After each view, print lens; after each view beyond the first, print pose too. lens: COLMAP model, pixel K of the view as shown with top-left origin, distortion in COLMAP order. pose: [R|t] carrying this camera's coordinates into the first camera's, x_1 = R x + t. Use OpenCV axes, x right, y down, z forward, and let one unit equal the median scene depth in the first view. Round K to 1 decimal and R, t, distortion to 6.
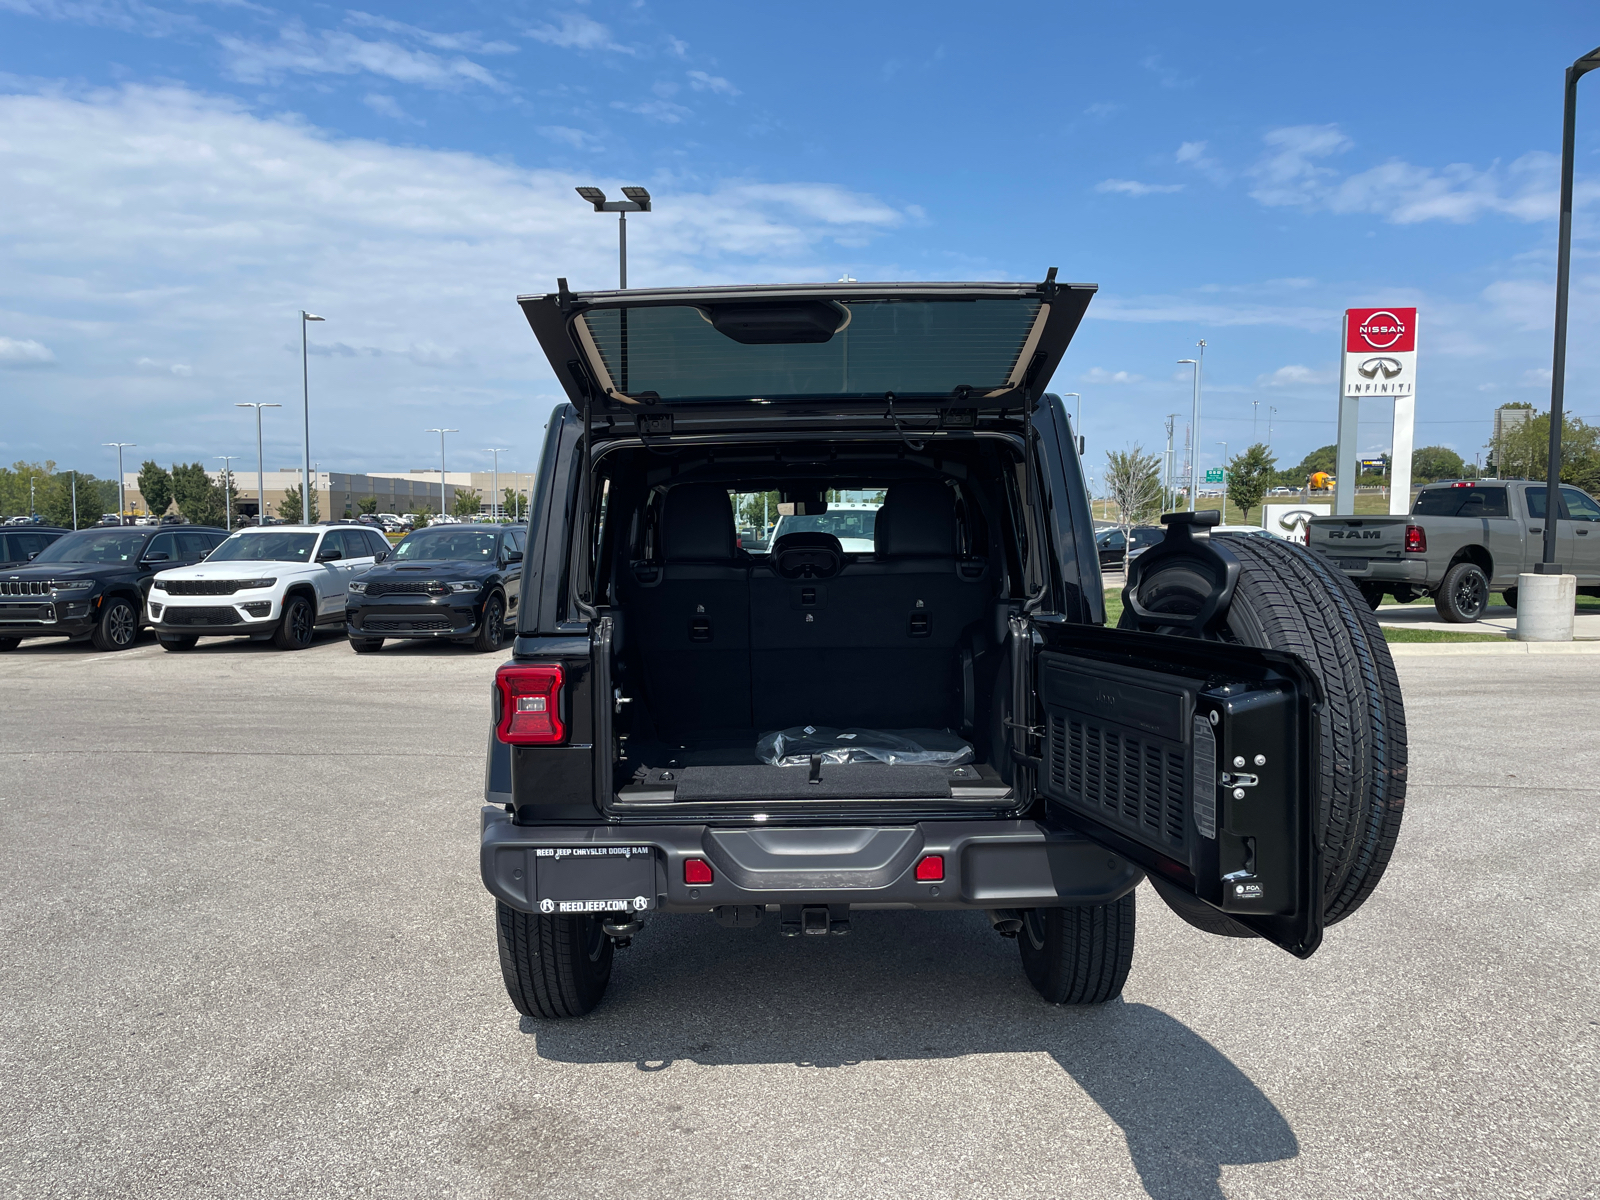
lens RADIAL K [[1222.5, 0, 800.0], [0, 1222.5, 600.0], [0, 0, 1]] dist [0.094675, -0.125172]
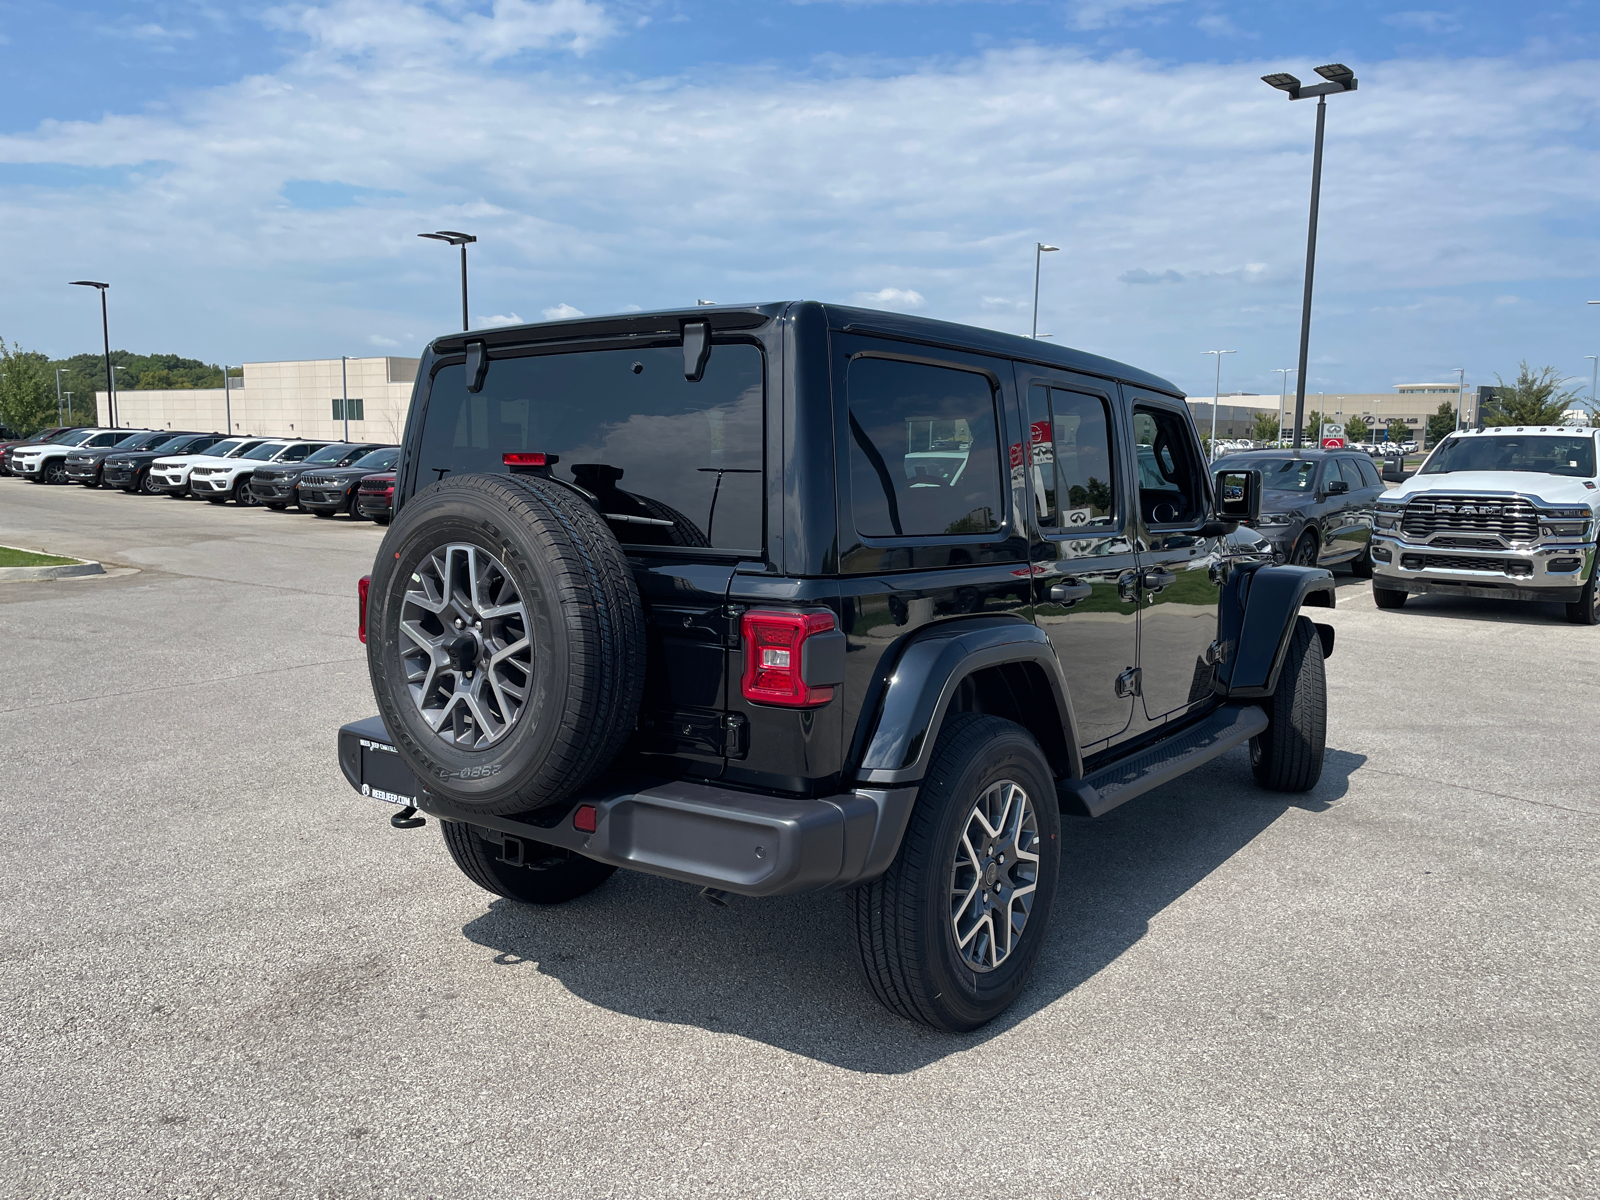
lens RADIAL K [[1225.9, 0, 800.0], [0, 1225.9, 600.0], [0, 0, 1]] dist [0.110991, -0.138525]
pose [[0.804435, 0.085254, -0.587892, 0.380379], [-0.050453, 0.995878, 0.075382, -0.014708], [0.591895, -0.030979, 0.805420, 0.162729]]
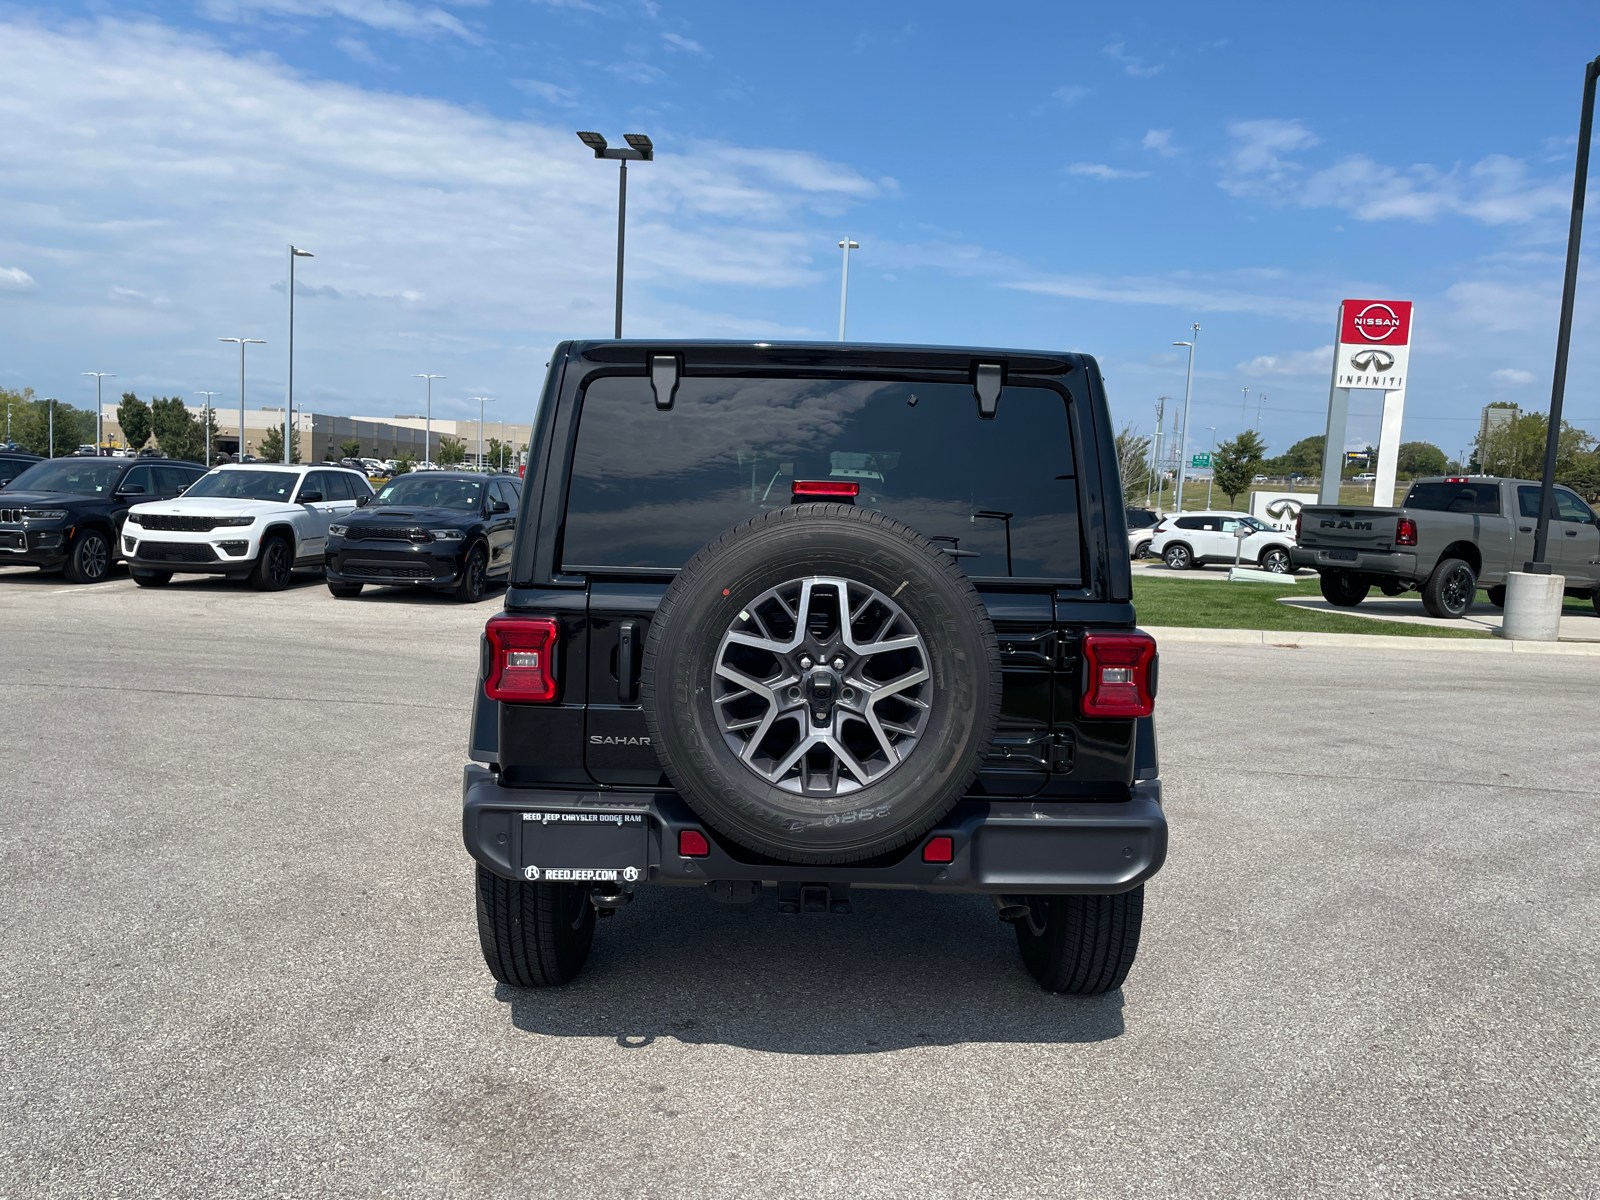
lens RADIAL K [[1221.2, 0, 800.0], [0, 1221.2, 600.0], [0, 0, 1]] dist [0.092429, -0.124053]
pose [[0.998794, 0.046131, 0.016822, -0.012662], [-0.046578, 0.998543, 0.027249, 0.002063], [-0.015540, -0.028000, 0.999487, 0.029659]]
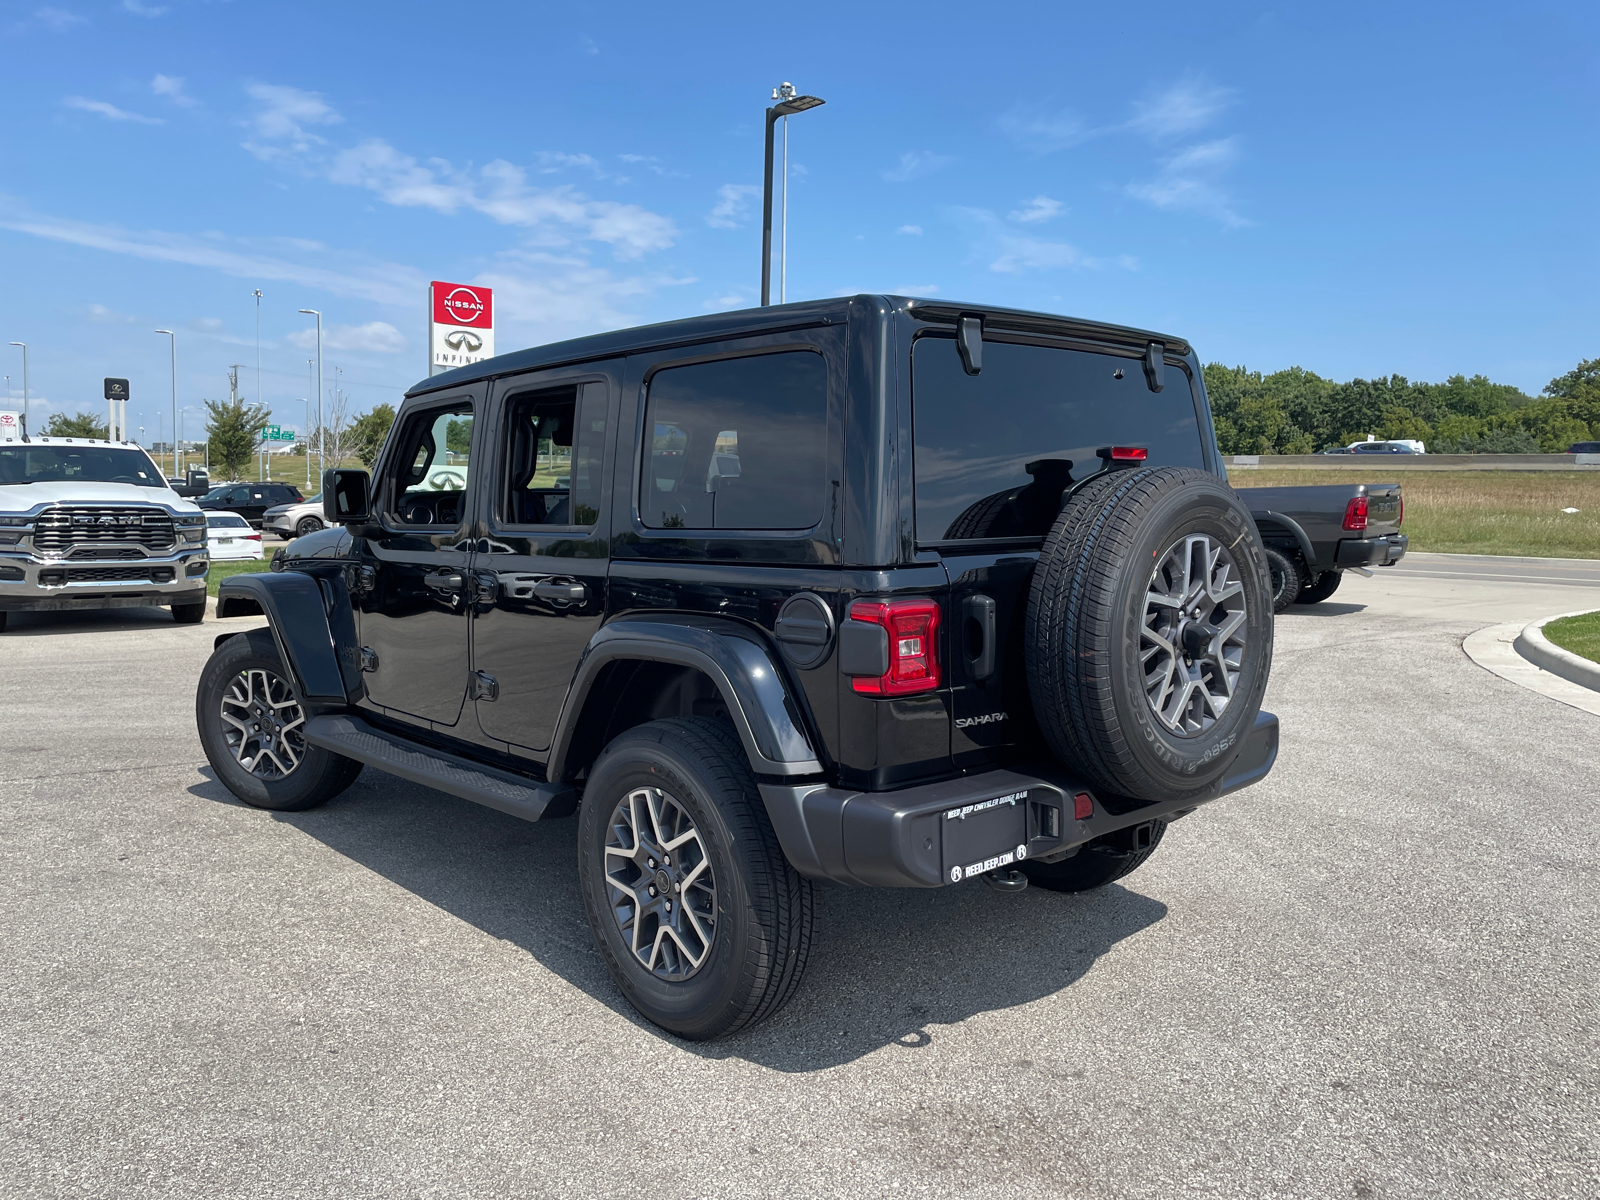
lens RADIAL K [[1212.9, 0, 800.0], [0, 1212.9, 600.0], [0, 0, 1]] dist [0.090621, -0.124243]
pose [[0.731156, -0.042284, 0.680898, -0.429699], [0.021120, 0.999002, 0.039359, 0.009333], [-0.681883, -0.014398, 0.731319, 0.223352]]
